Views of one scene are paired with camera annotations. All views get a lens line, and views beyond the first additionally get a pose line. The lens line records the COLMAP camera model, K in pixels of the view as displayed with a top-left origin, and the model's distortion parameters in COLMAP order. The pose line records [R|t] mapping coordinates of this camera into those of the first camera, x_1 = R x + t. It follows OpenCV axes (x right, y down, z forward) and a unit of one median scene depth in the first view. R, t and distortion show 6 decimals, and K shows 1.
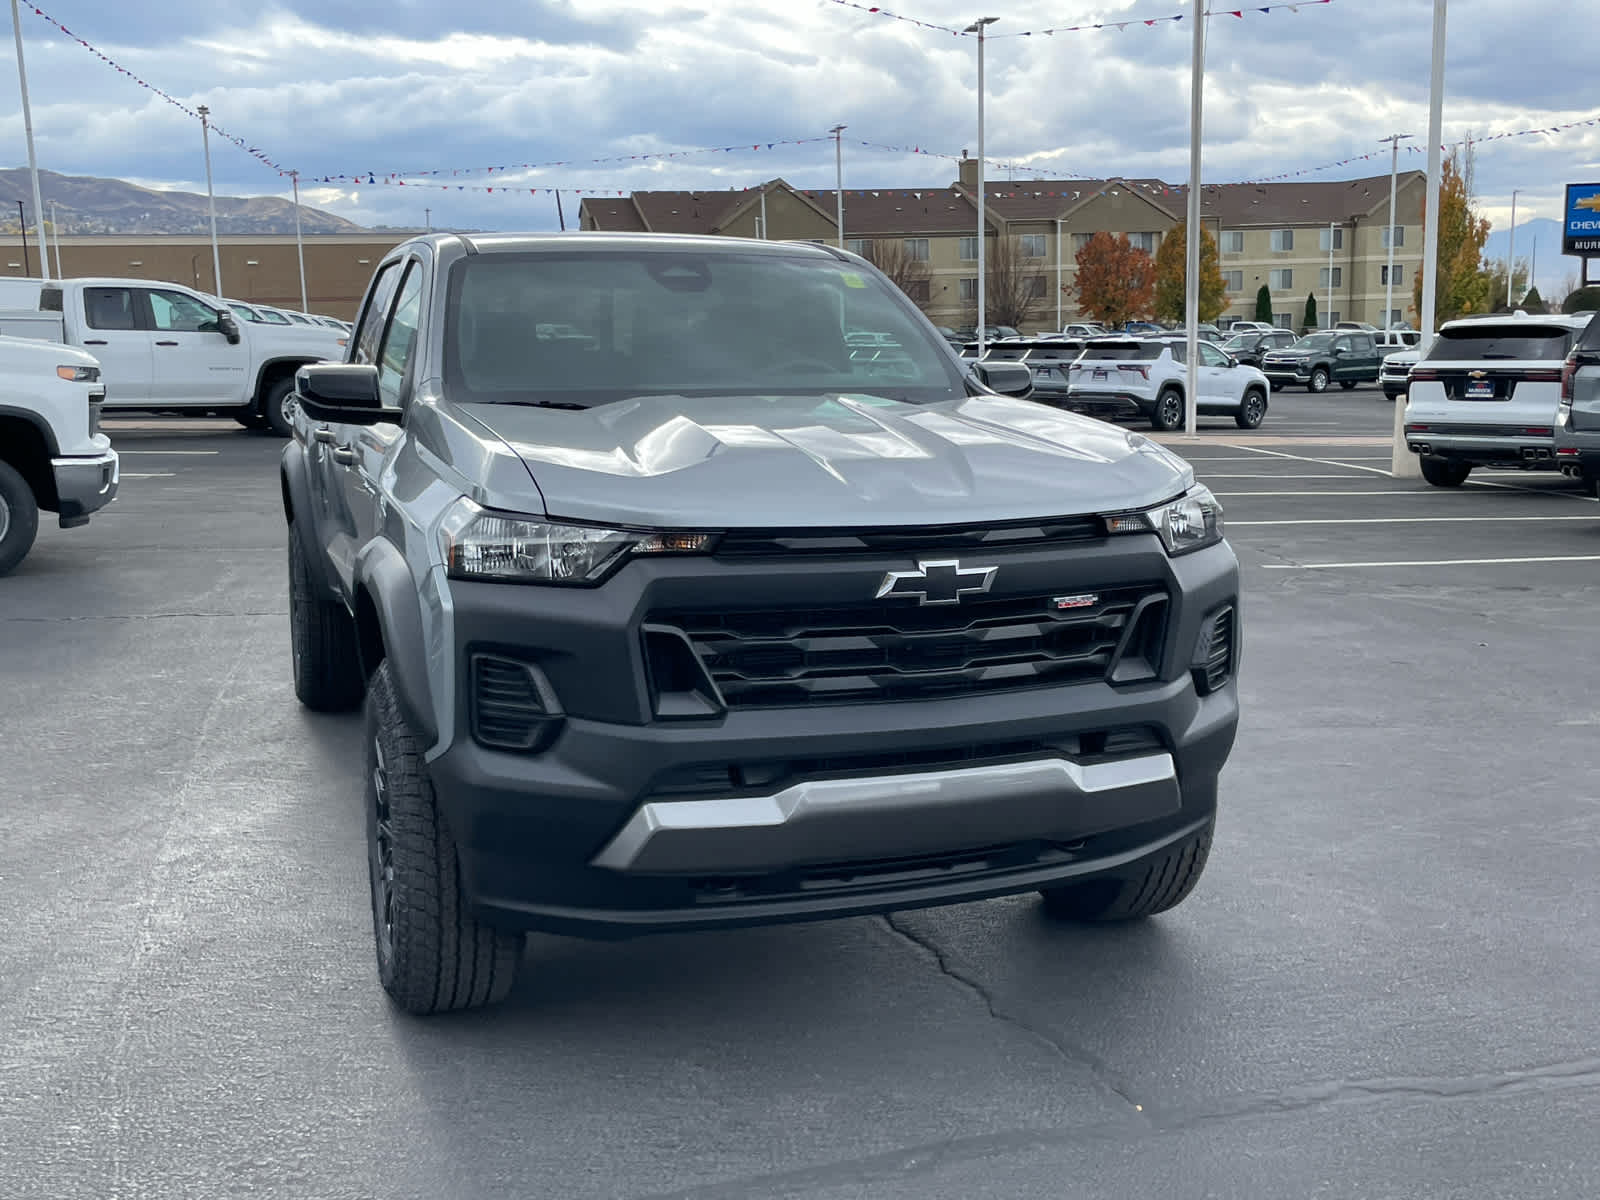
lens RADIAL K [[1698.1, 0, 822.5], [0, 1698.1, 599.6], [0, 0, 1]] dist [0.110167, -0.185916]
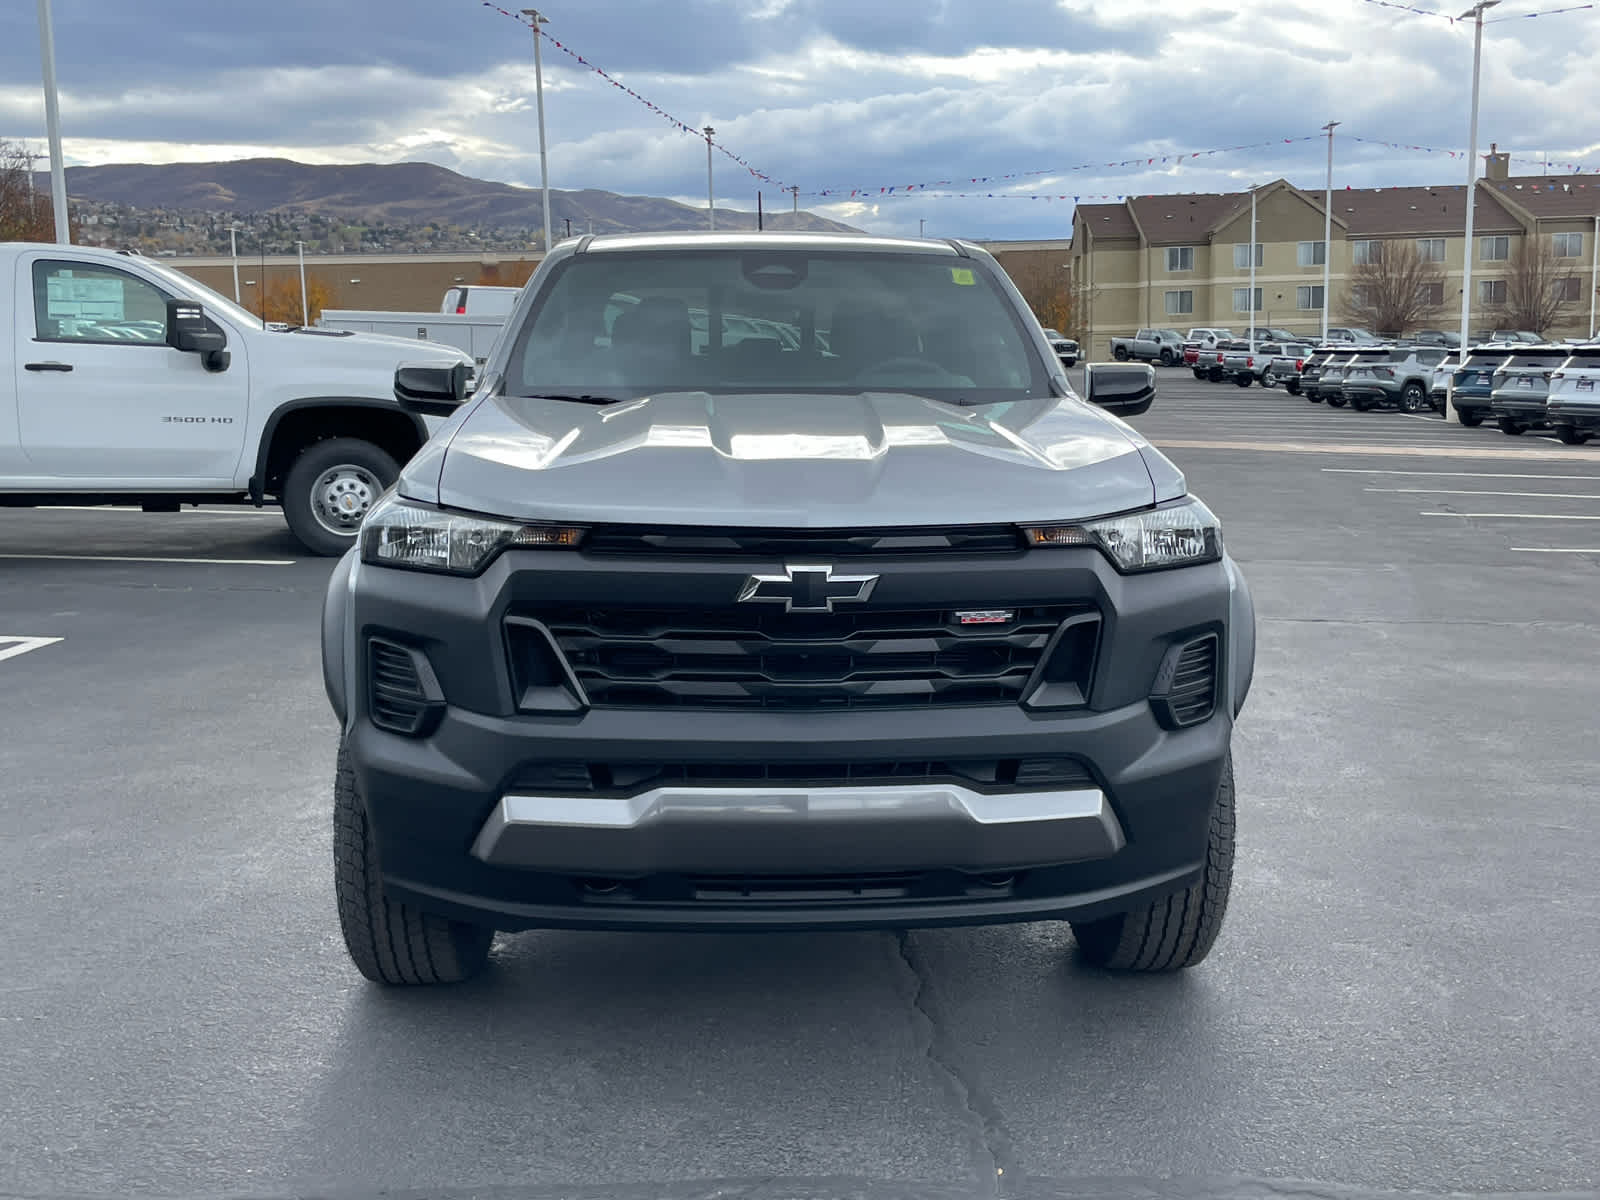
lens RADIAL K [[1698.1, 0, 822.5], [0, 1698.1, 599.6], [0, 0, 1]] dist [0.110167, -0.185916]
pose [[0.958333, 0.048361, -0.281528, 0.318118], [-0.049537, 0.998768, 0.002941, -0.006631], [0.281324, 0.011127, 0.959548, 0.084510]]
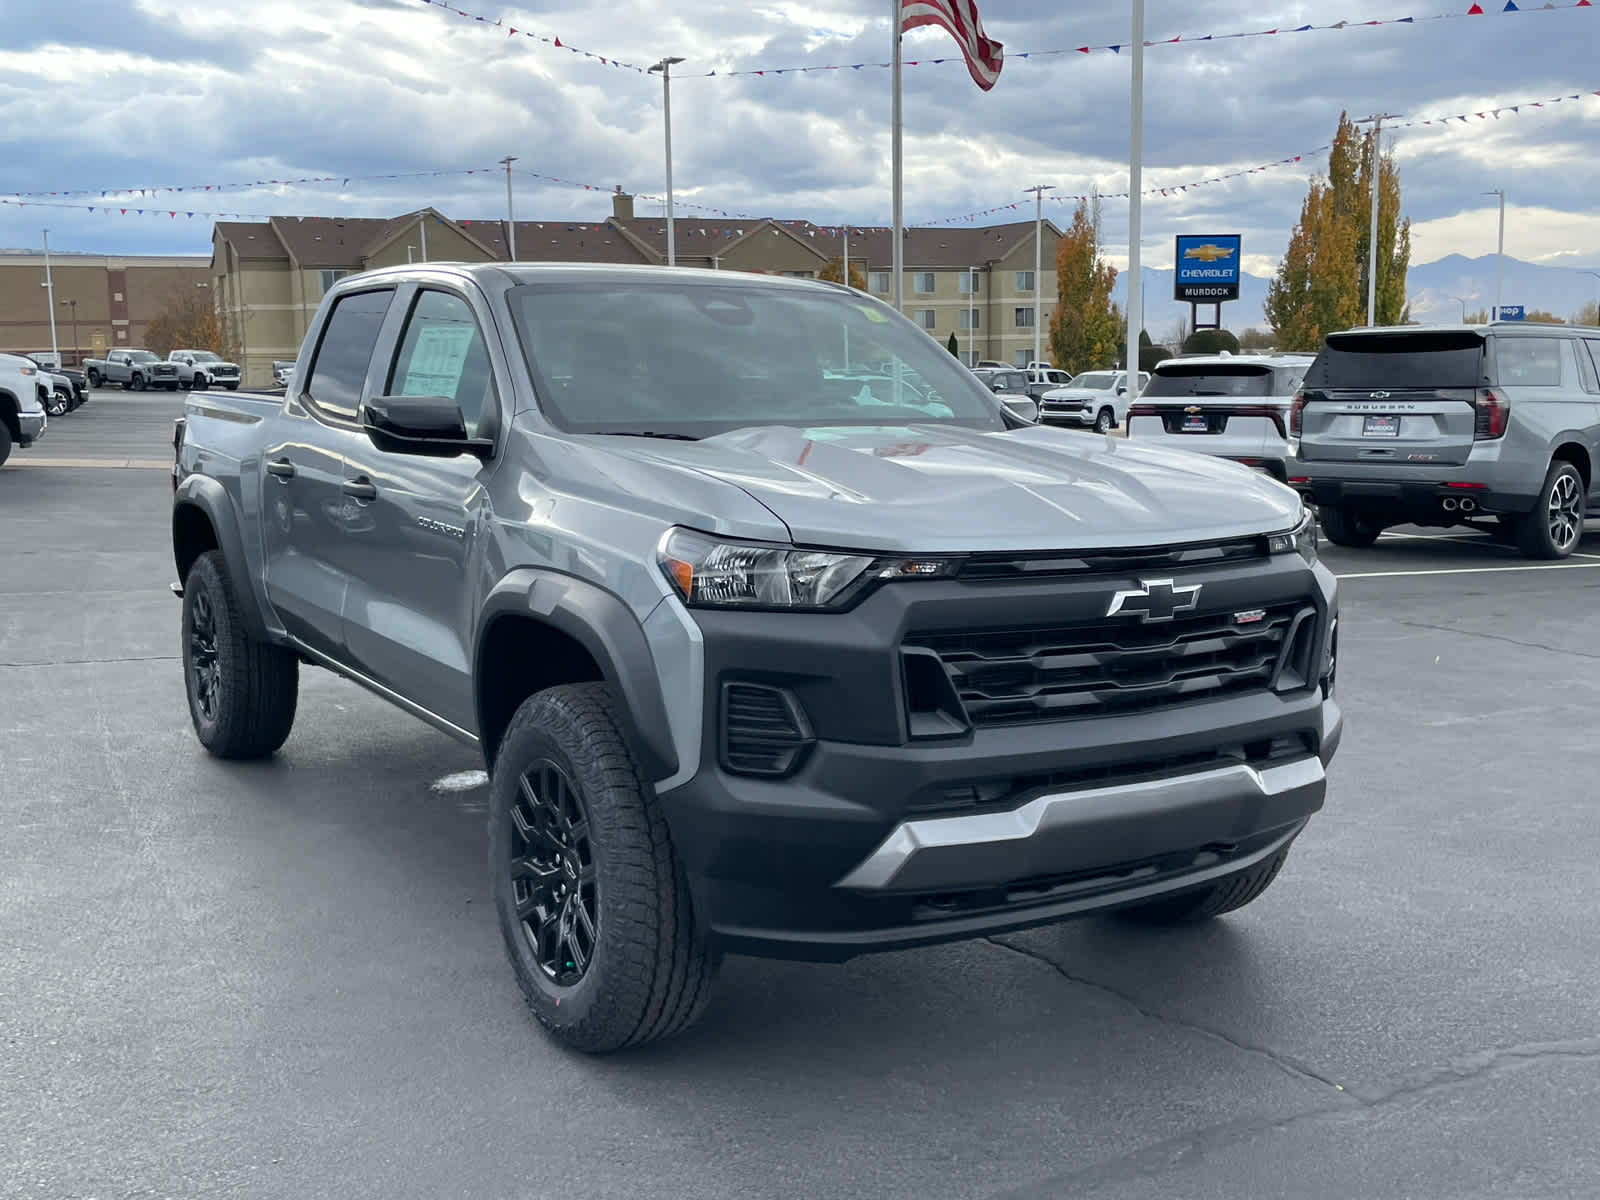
lens RADIAL K [[1698.1, 0, 822.5], [0, 1698.1, 599.6], [0, 0, 1]] dist [0.110167, -0.185916]
pose [[0.978749, -0.020961, 0.203989, -0.323637], [0.025000, 0.999539, -0.017240, 0.002247], [-0.203534, 0.021973, 0.978821, 0.008331]]
